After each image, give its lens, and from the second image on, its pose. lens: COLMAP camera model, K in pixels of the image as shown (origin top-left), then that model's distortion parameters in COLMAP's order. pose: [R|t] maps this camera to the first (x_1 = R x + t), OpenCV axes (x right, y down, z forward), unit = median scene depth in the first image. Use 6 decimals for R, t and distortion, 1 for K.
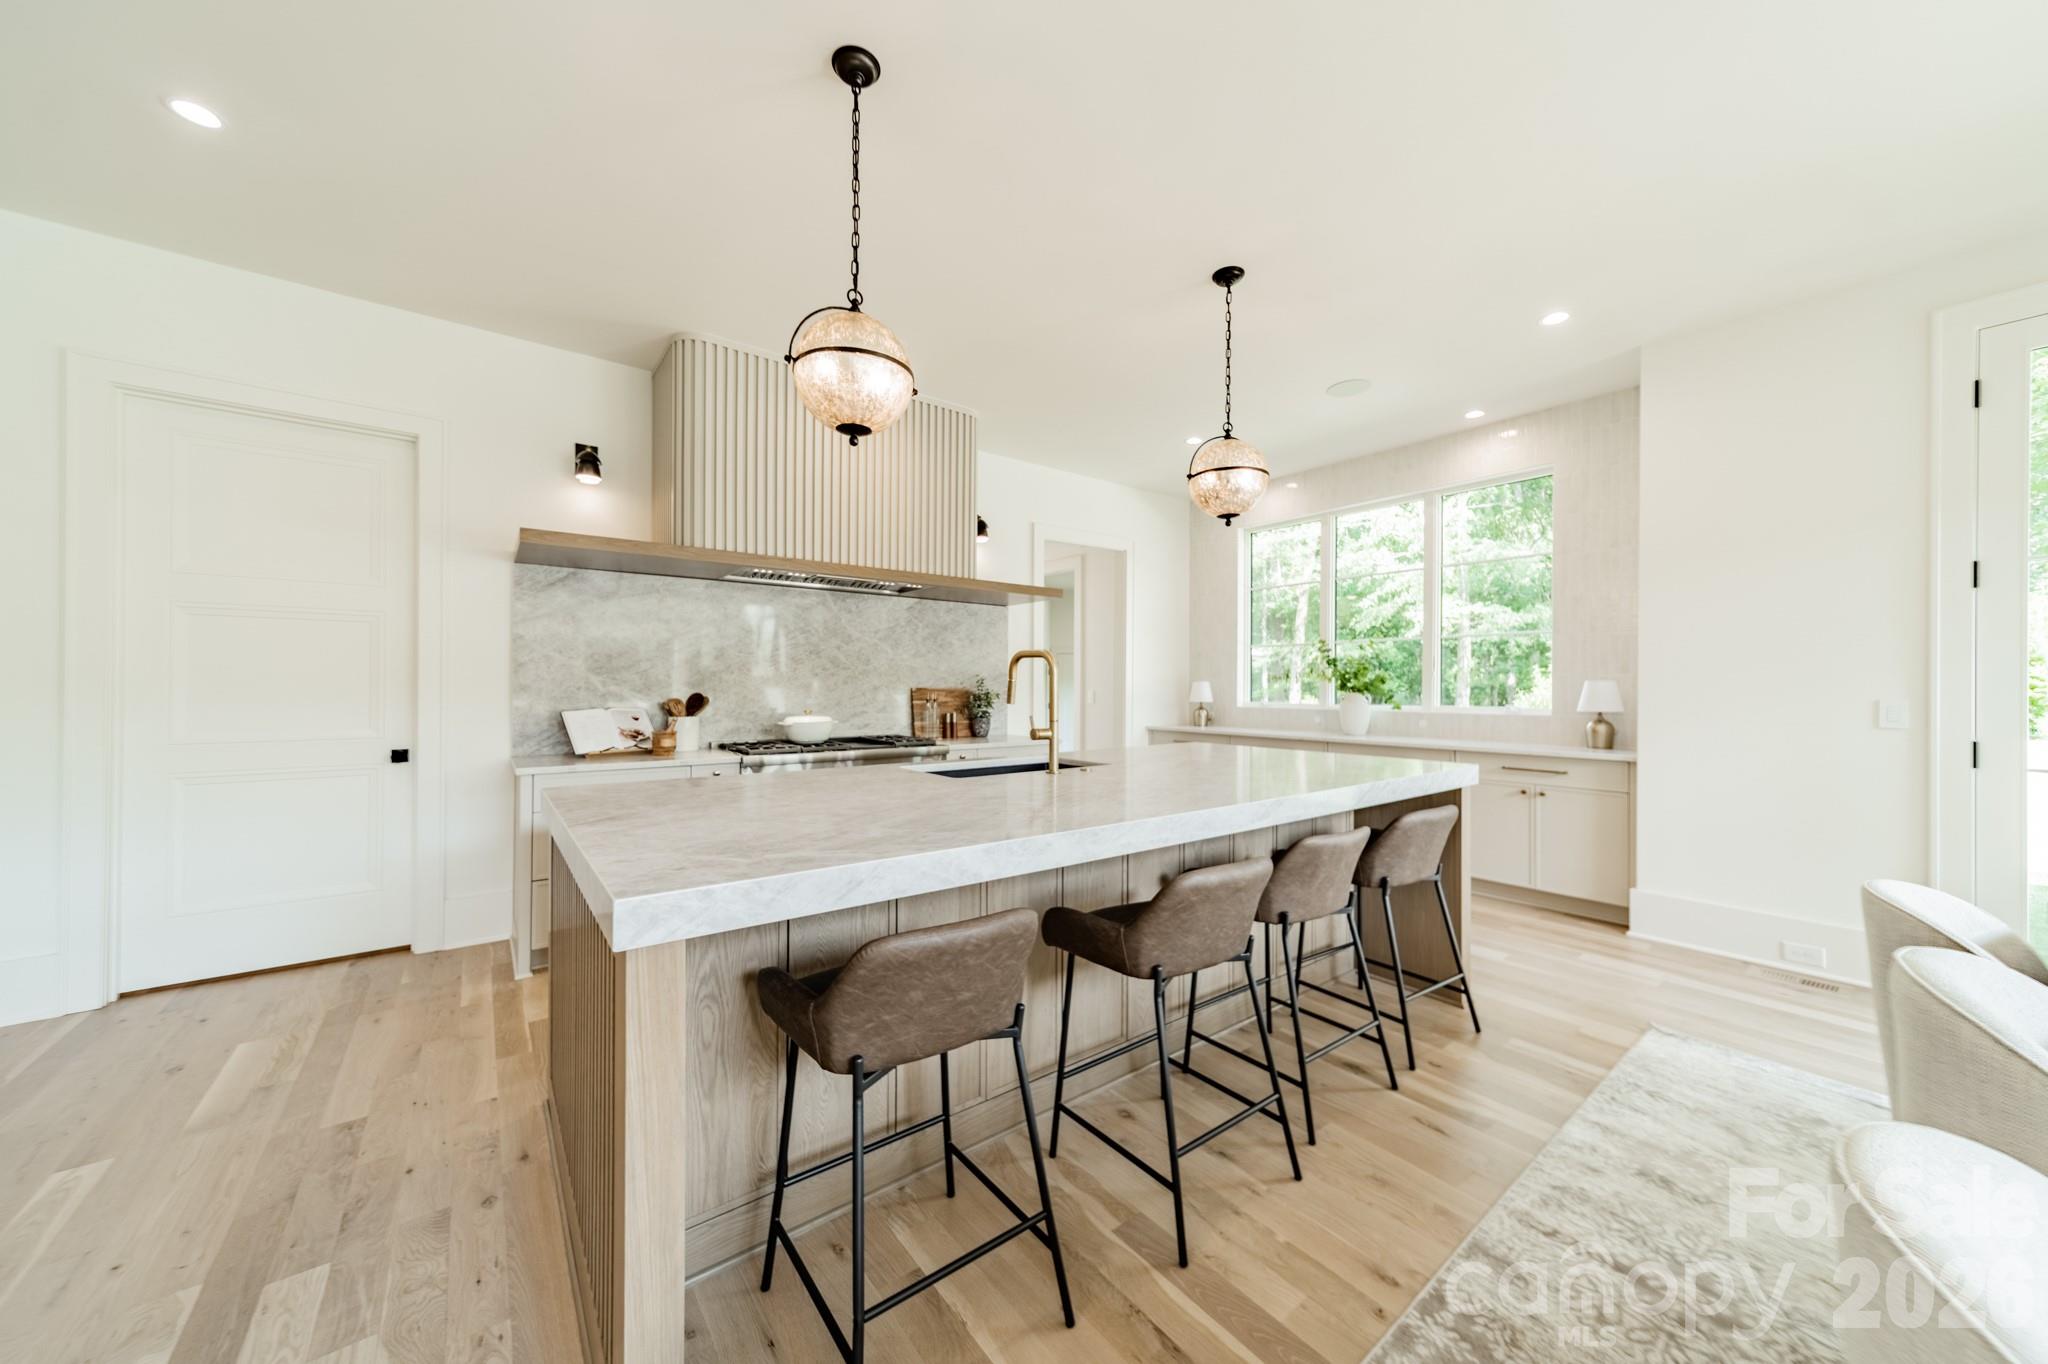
lens RADIAL K [[721.0, 0, 1030.0], [0, 721.0, 682.8], [0, 0, 1]] dist [0.008421, 0.000312]
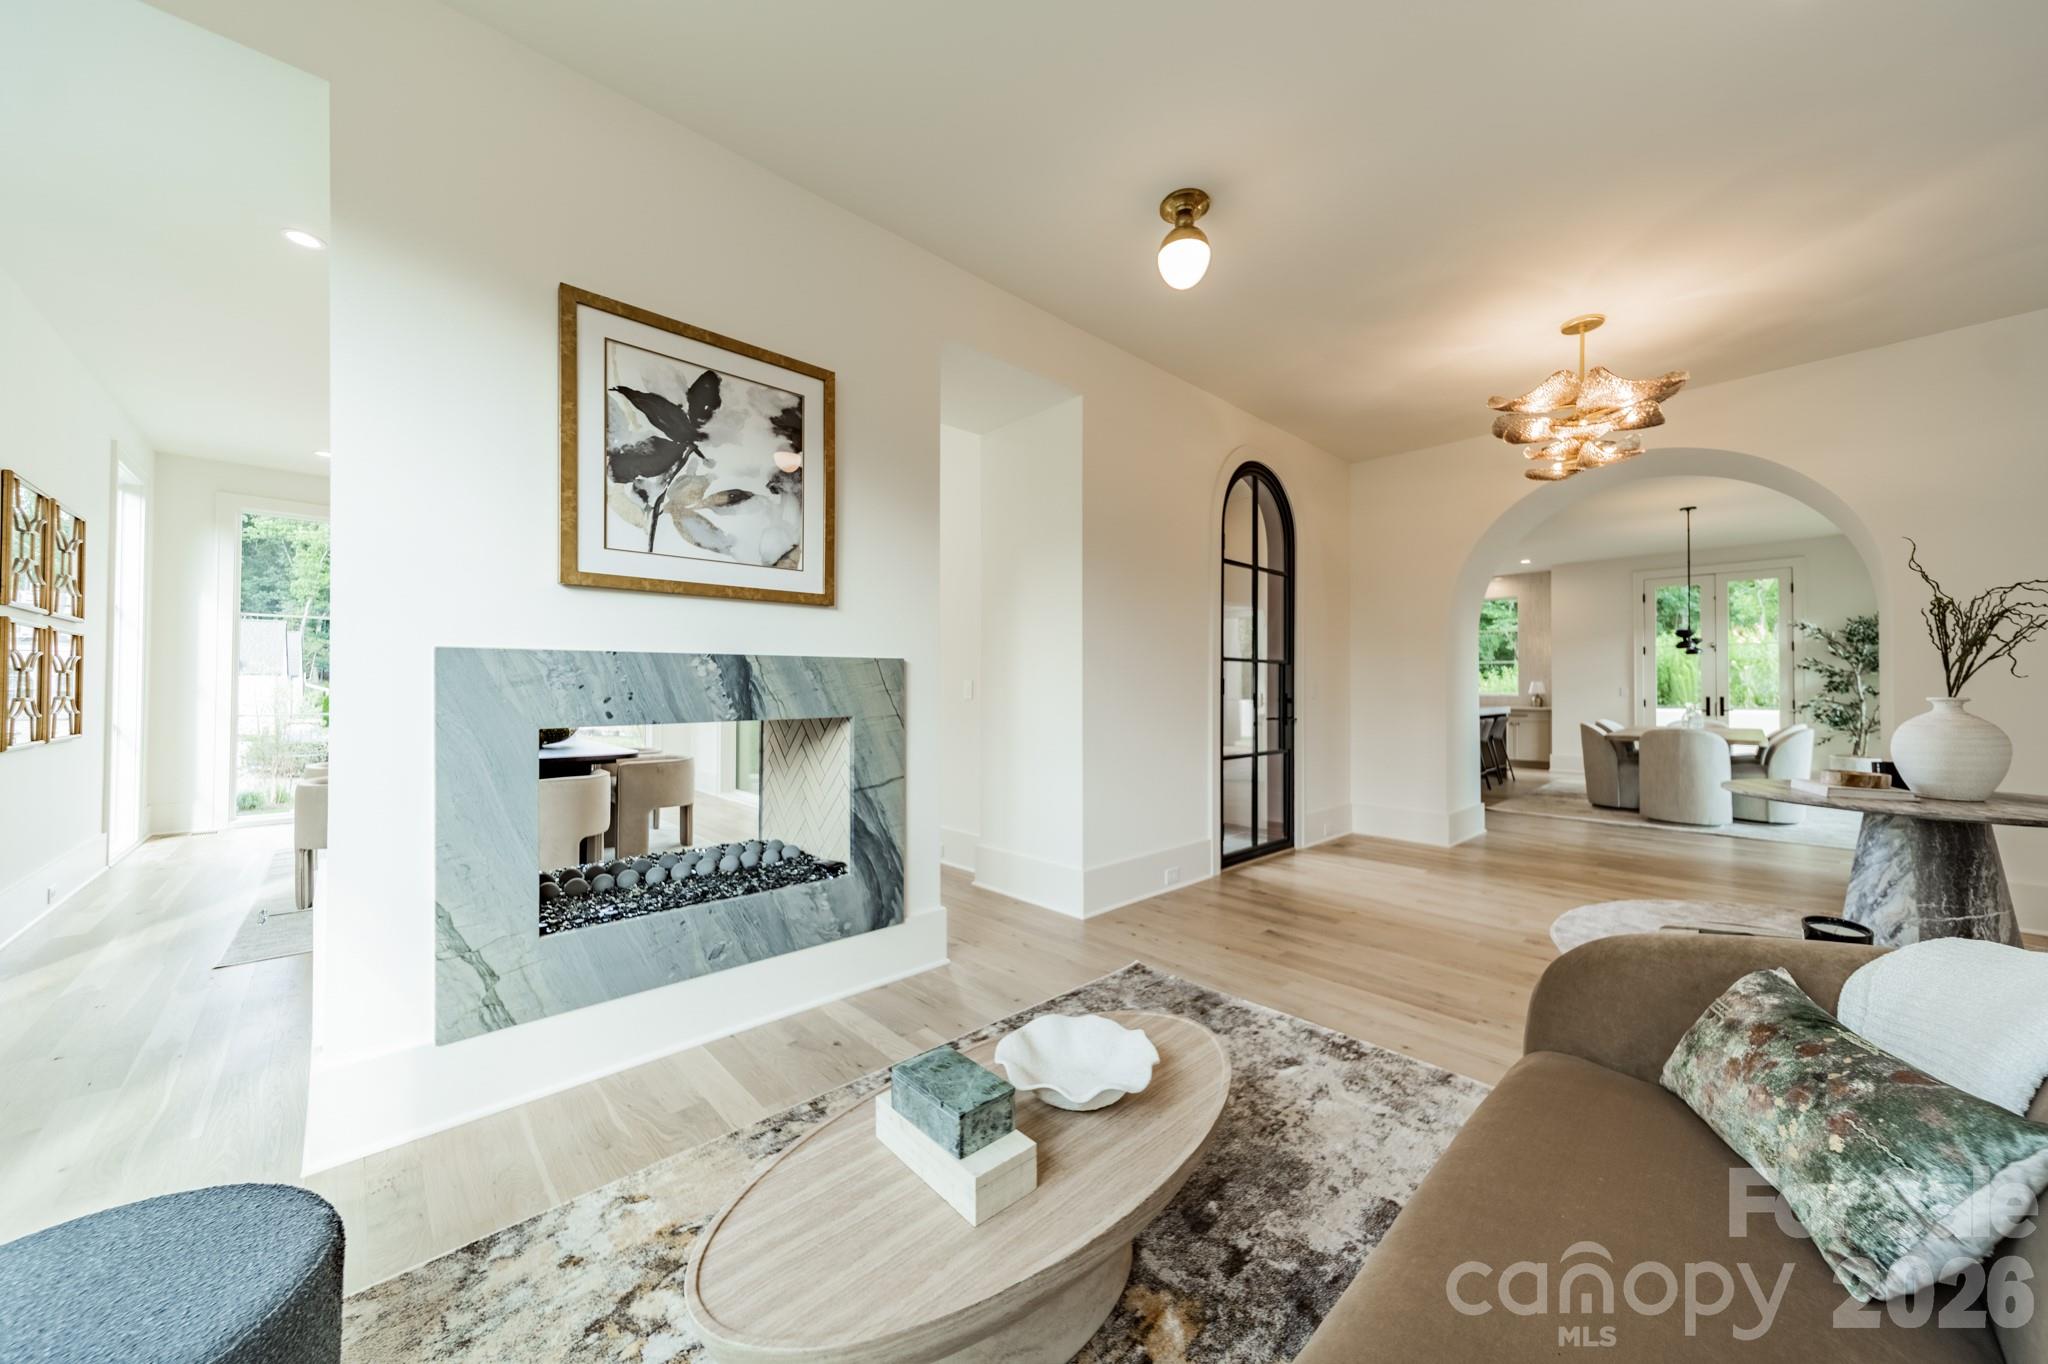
lens RADIAL K [[721.0, 0, 1024.8], [0, 721.0, 678.5], [0, 0, 1]] dist [0.008421, 0.000312]
pose [[0.995470, -0.000851, 0.095070, -1.360386], [0.001633, 0.999965, -0.008154, 0.003551], [-0.095060, 0.008273, 0.995437, -1.492472]]
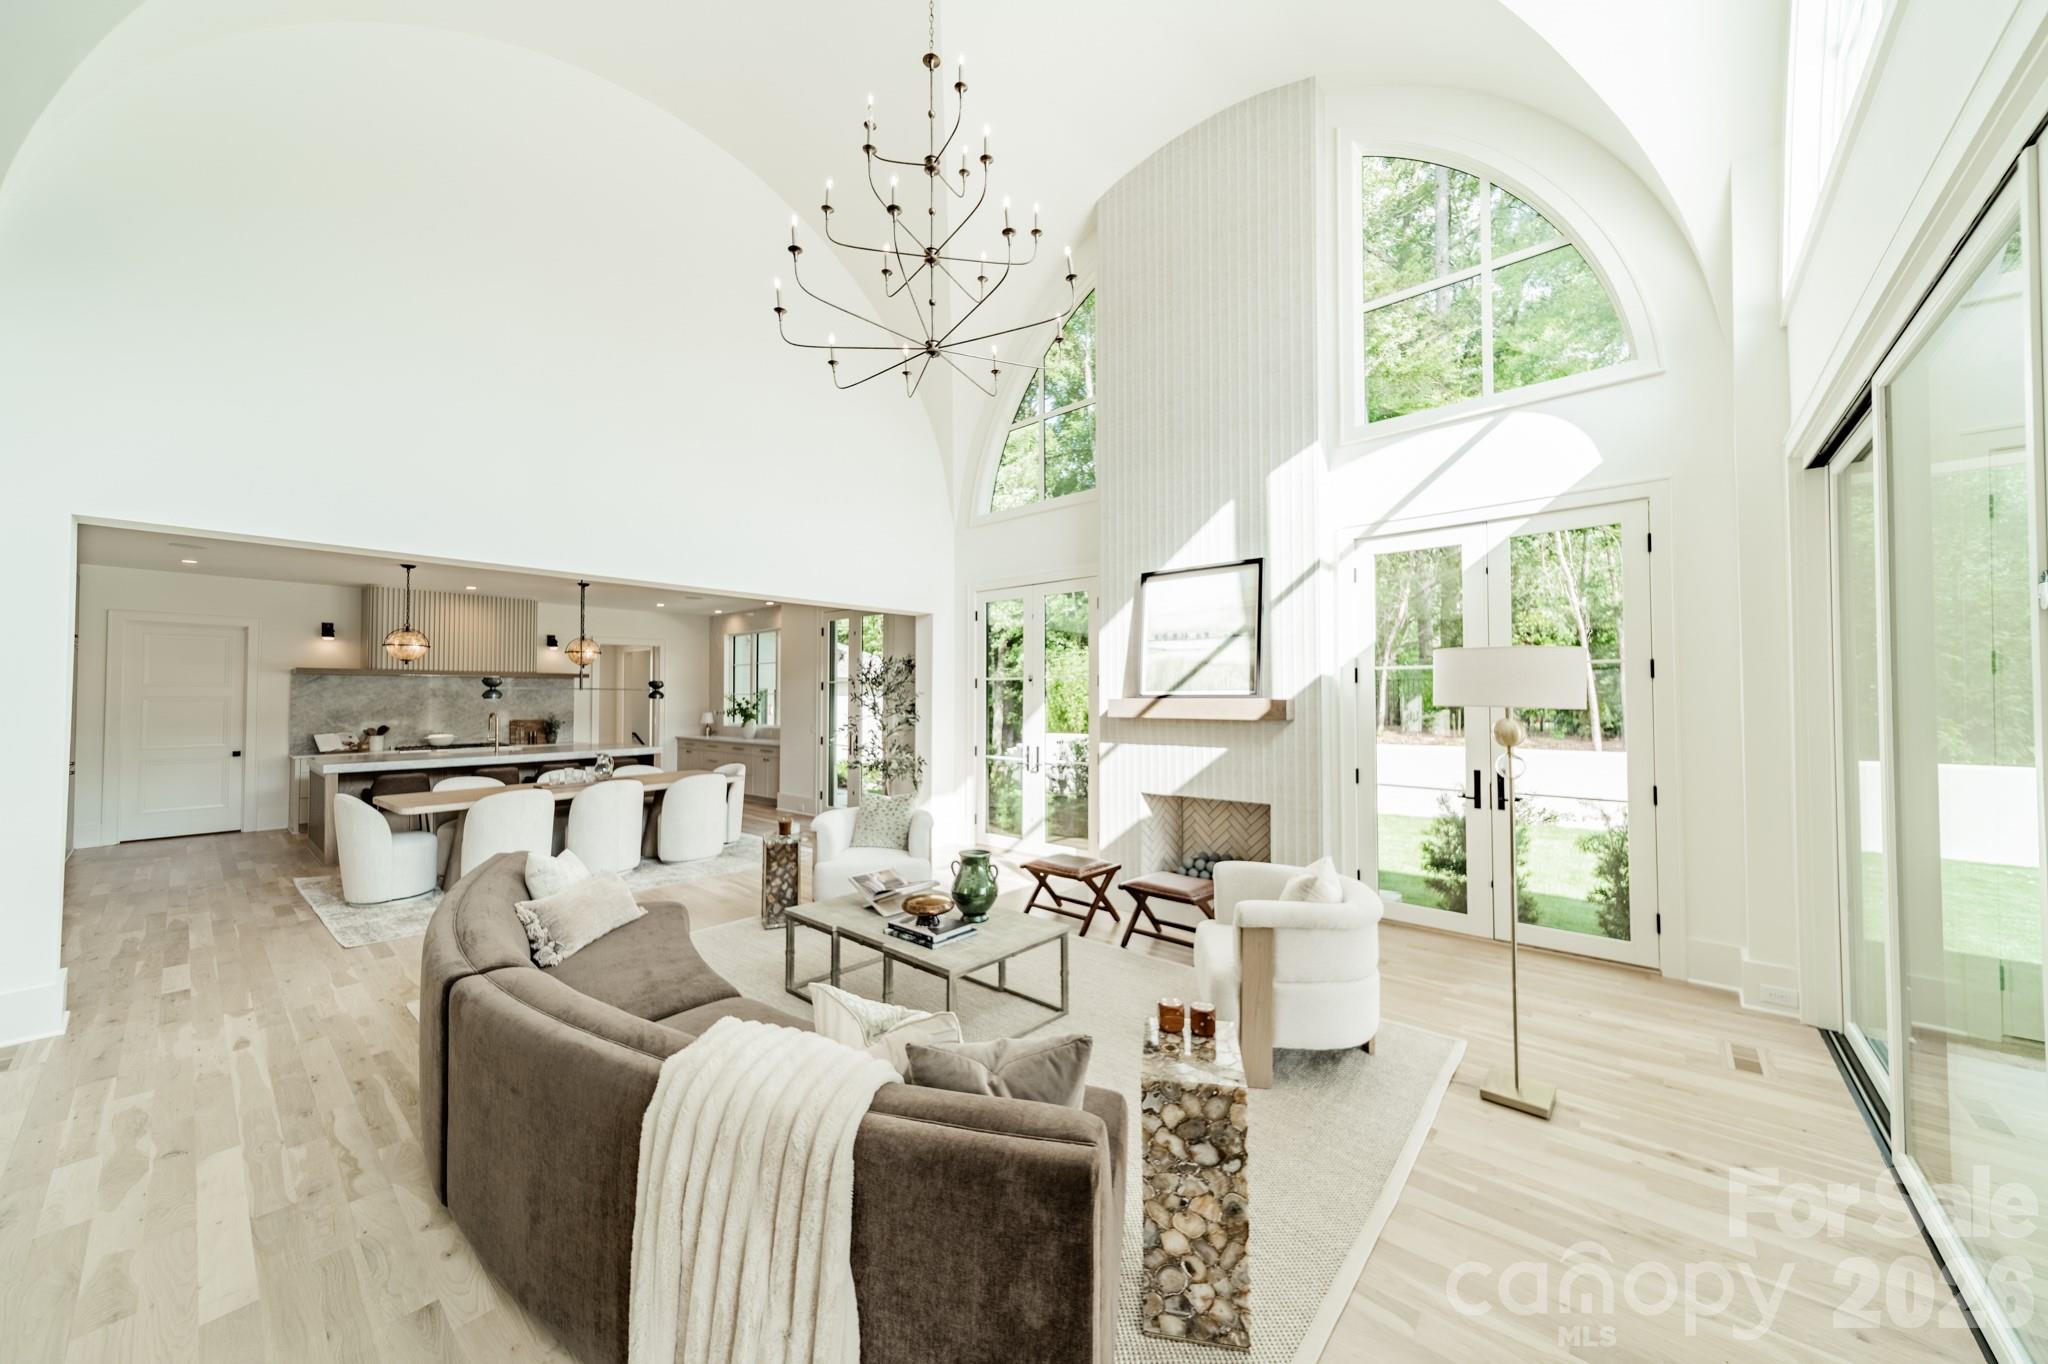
lens RADIAL K [[721.0, 0, 1027.4], [0, 721.0, 682.4], [0, 0, 1]] dist [0.008421, 0.000312]
pose [[0.981274, -0.001989, 0.192604, 1.112457], [0.004831, 0.999886, -0.014290, -0.080620], [-0.192554, 0.014953, 0.981172, -1.676146]]
